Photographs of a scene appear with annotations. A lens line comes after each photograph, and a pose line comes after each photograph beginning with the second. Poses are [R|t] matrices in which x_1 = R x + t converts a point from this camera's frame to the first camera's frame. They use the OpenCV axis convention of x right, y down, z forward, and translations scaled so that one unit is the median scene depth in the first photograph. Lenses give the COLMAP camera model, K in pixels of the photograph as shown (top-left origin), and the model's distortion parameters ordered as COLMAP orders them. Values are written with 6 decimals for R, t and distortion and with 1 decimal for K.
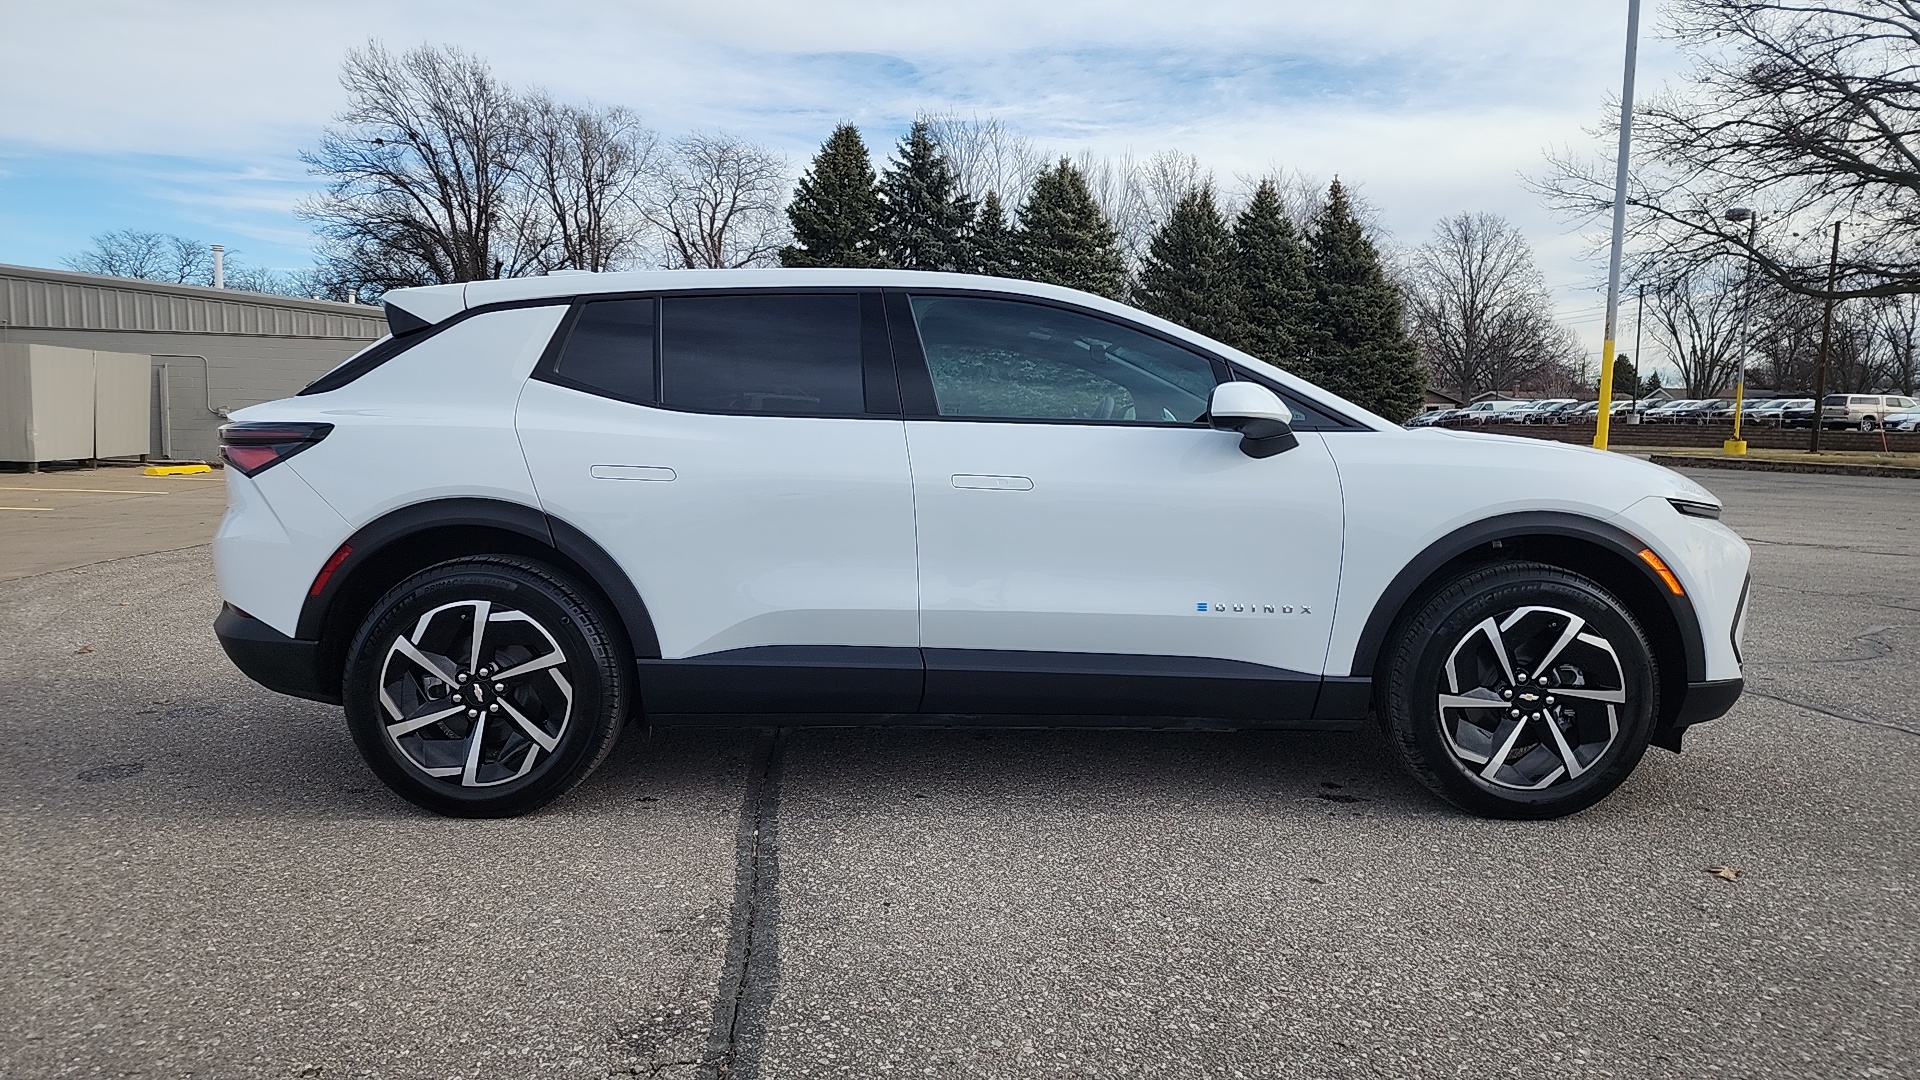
lens RADIAL K [[1278.9, 0, 969.3], [0, 1278.9, 552.7], [0, 0, 1]] dist [0.068504, -0.060098]
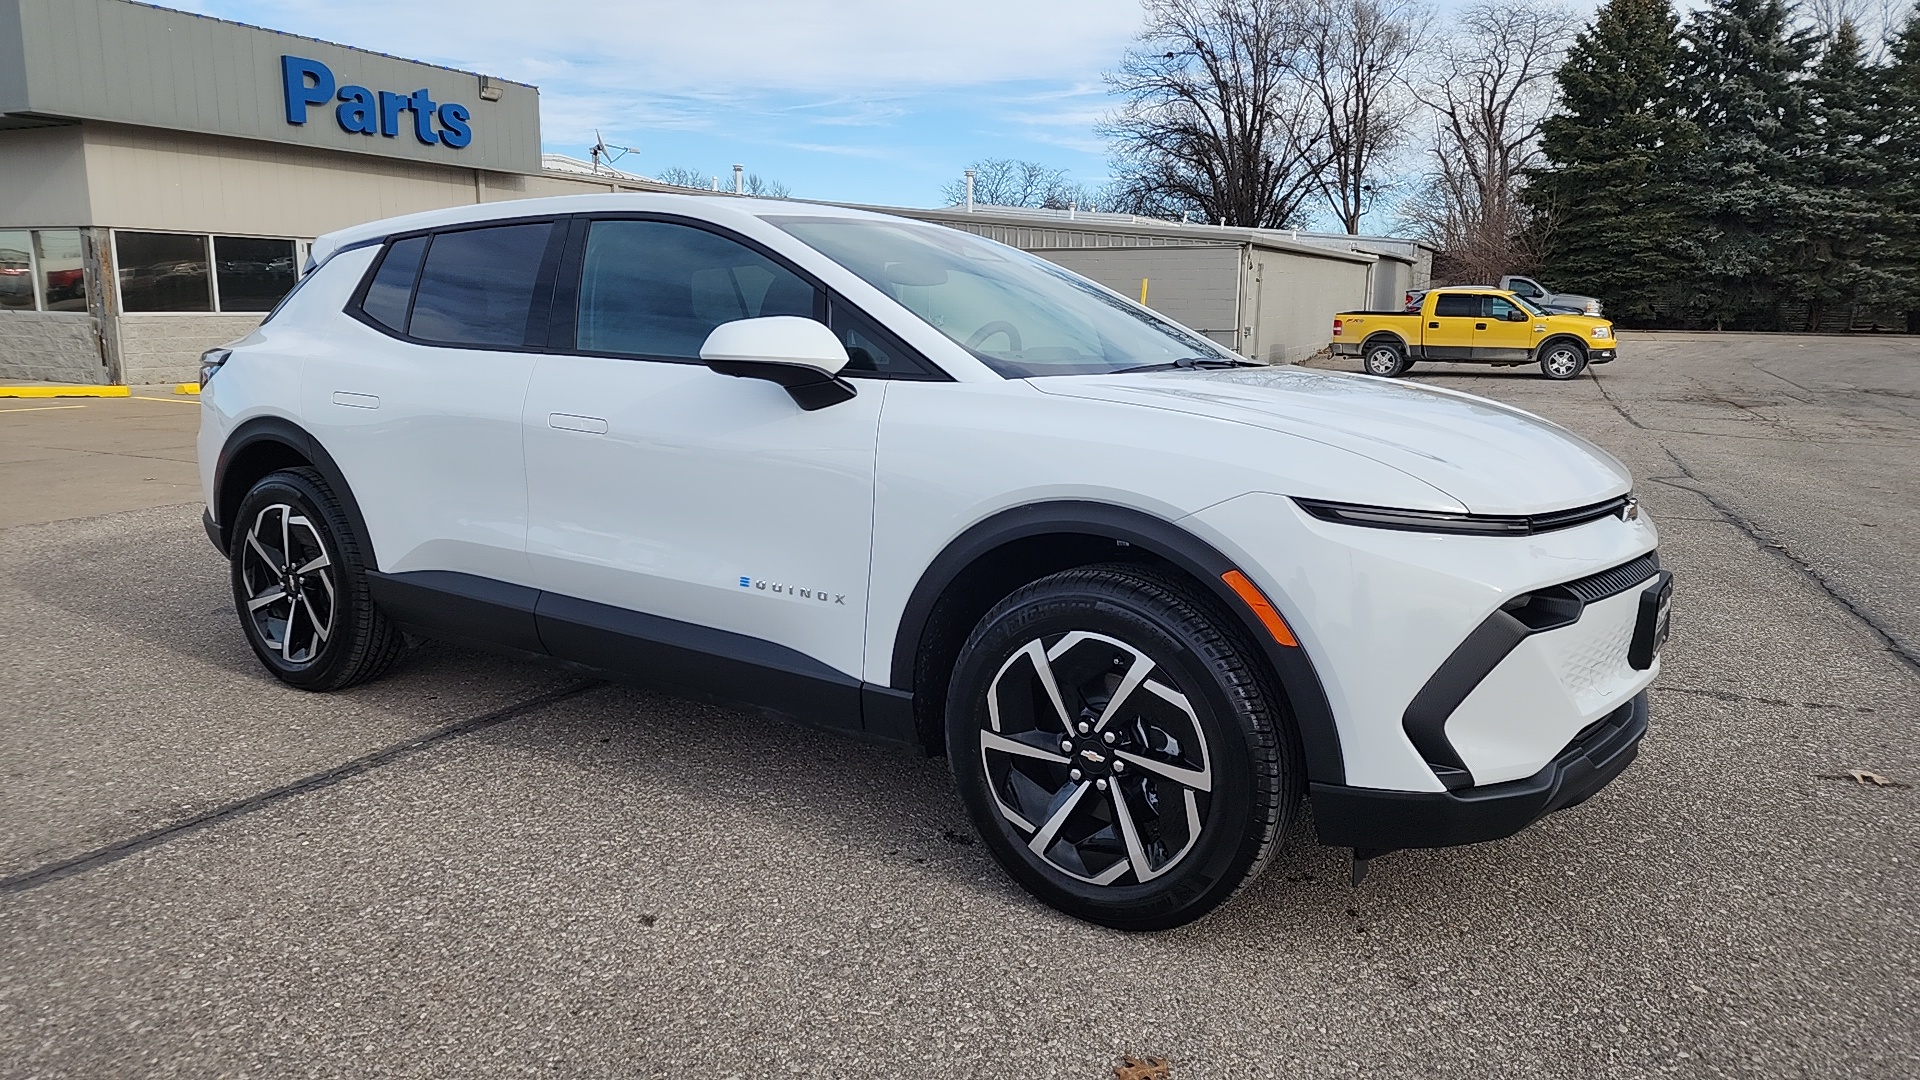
lens RADIAL K [[1278.9, 0, 946.2], [0, 1278.9, 521.8], [0, 0, 1]] dist [0.068504, -0.060098]
pose [[0.811738, 0.088347, -0.577300, 0.761689], [-0.055563, 0.995691, 0.074247, -0.066551], [0.581372, -0.028193, 0.813149, 0.372012]]
